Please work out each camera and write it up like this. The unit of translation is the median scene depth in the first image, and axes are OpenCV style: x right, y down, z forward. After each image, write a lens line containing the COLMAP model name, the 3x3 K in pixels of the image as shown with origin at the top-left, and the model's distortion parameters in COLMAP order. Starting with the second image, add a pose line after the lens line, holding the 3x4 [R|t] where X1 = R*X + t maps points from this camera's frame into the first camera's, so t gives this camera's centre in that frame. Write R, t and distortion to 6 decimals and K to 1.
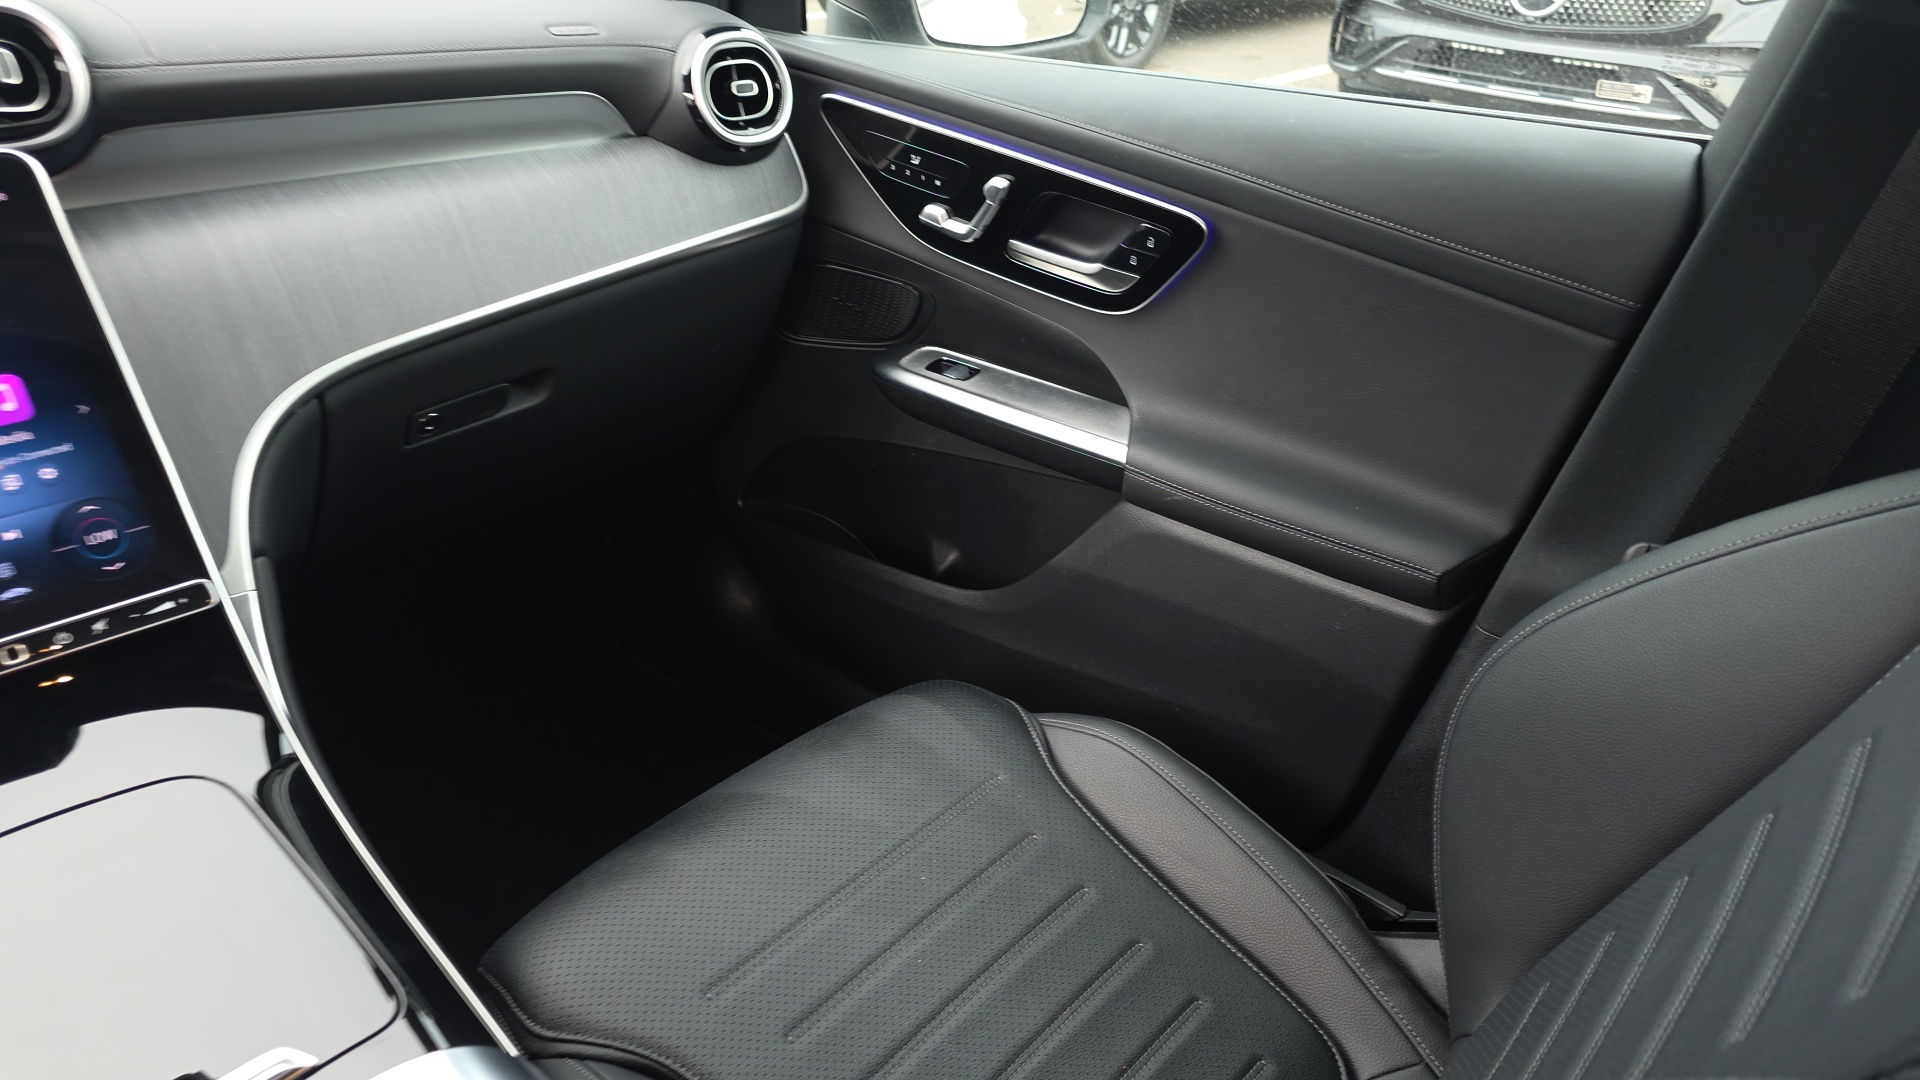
lens RADIAL K [[1289.6, 0, 992.2], [0, 1289.6, 542.7], [0, 0, 1]] dist [0.030360, -0.003487]
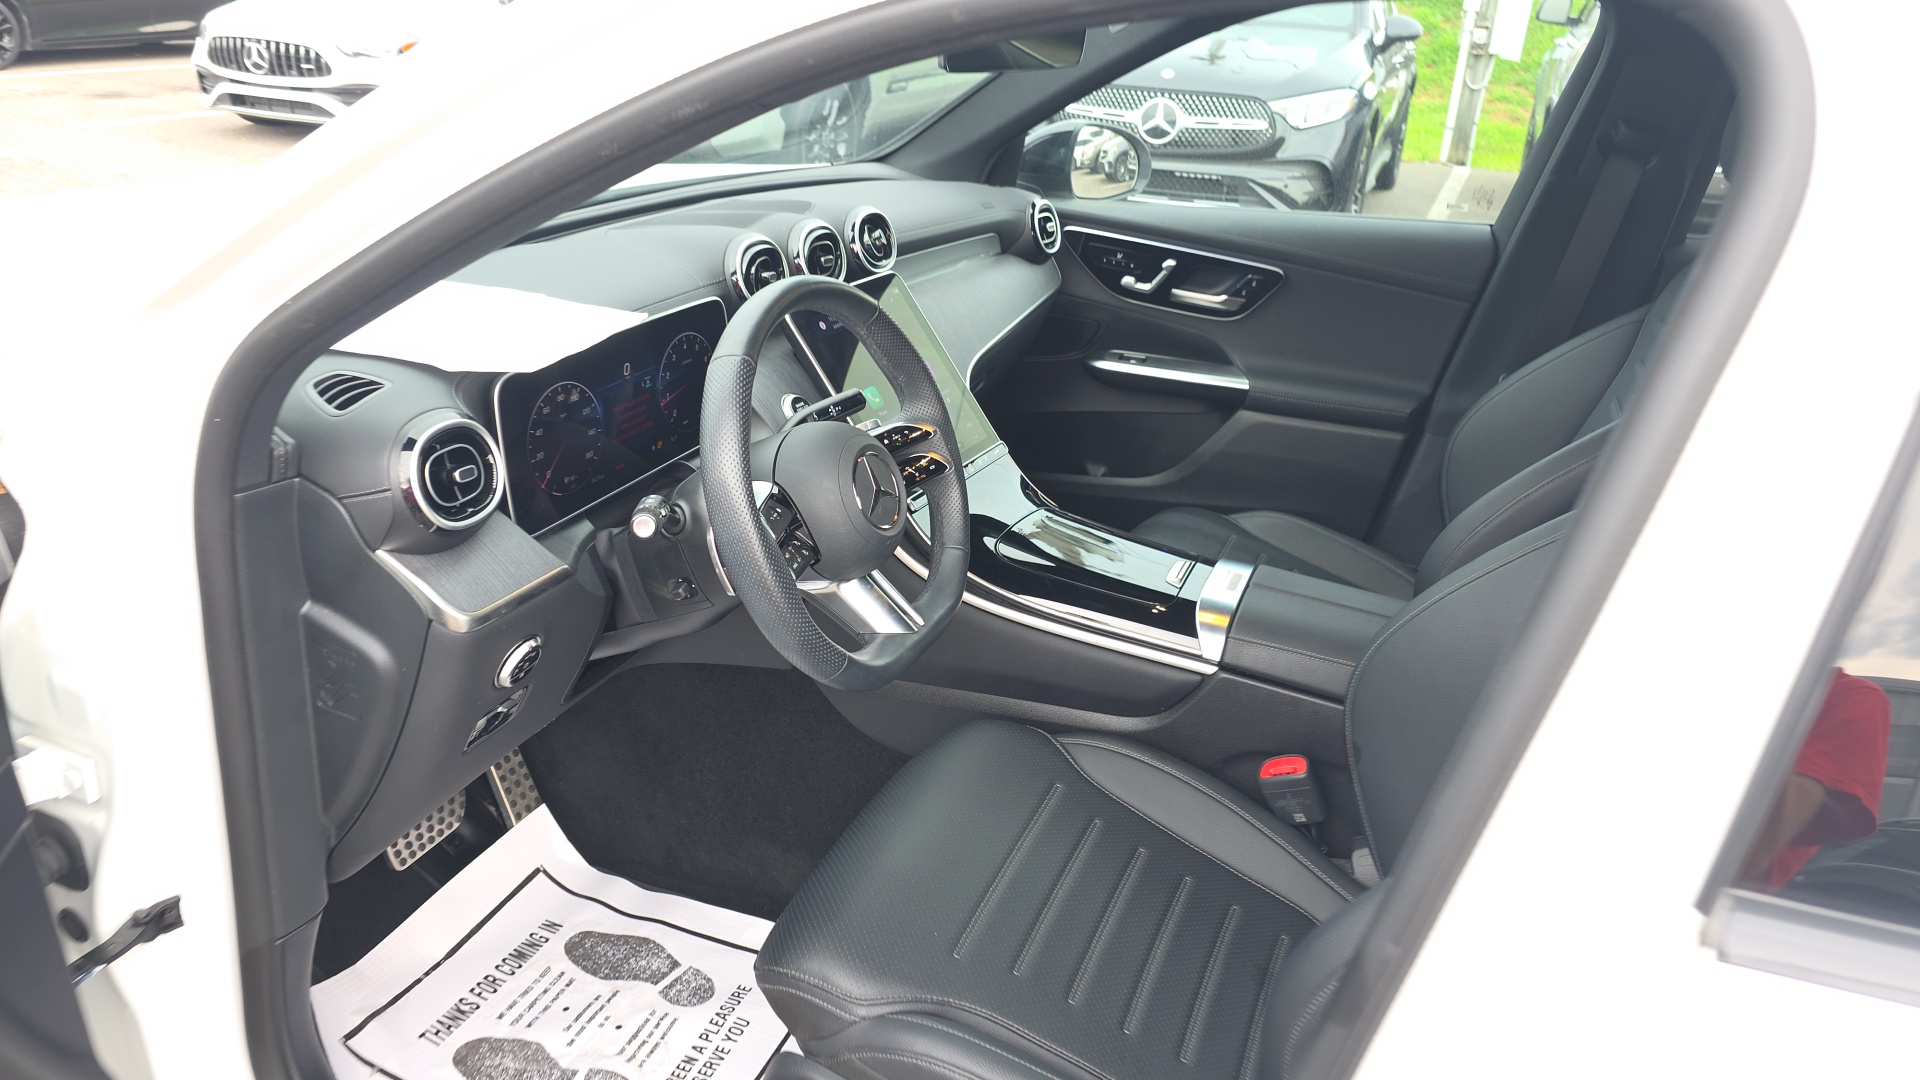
lens RADIAL K [[1290.1, 0, 956.3], [0, 1290.1, 483.0], [0, 0, 1]] dist [0.028684, -0.000745]
pose [[0.954236, -0.116085, 0.275606, -0.920762], [0.149597, 0.983284, -0.103792, 0.229744], [-0.258950, 0.140272, 0.955651, -0.831977]]
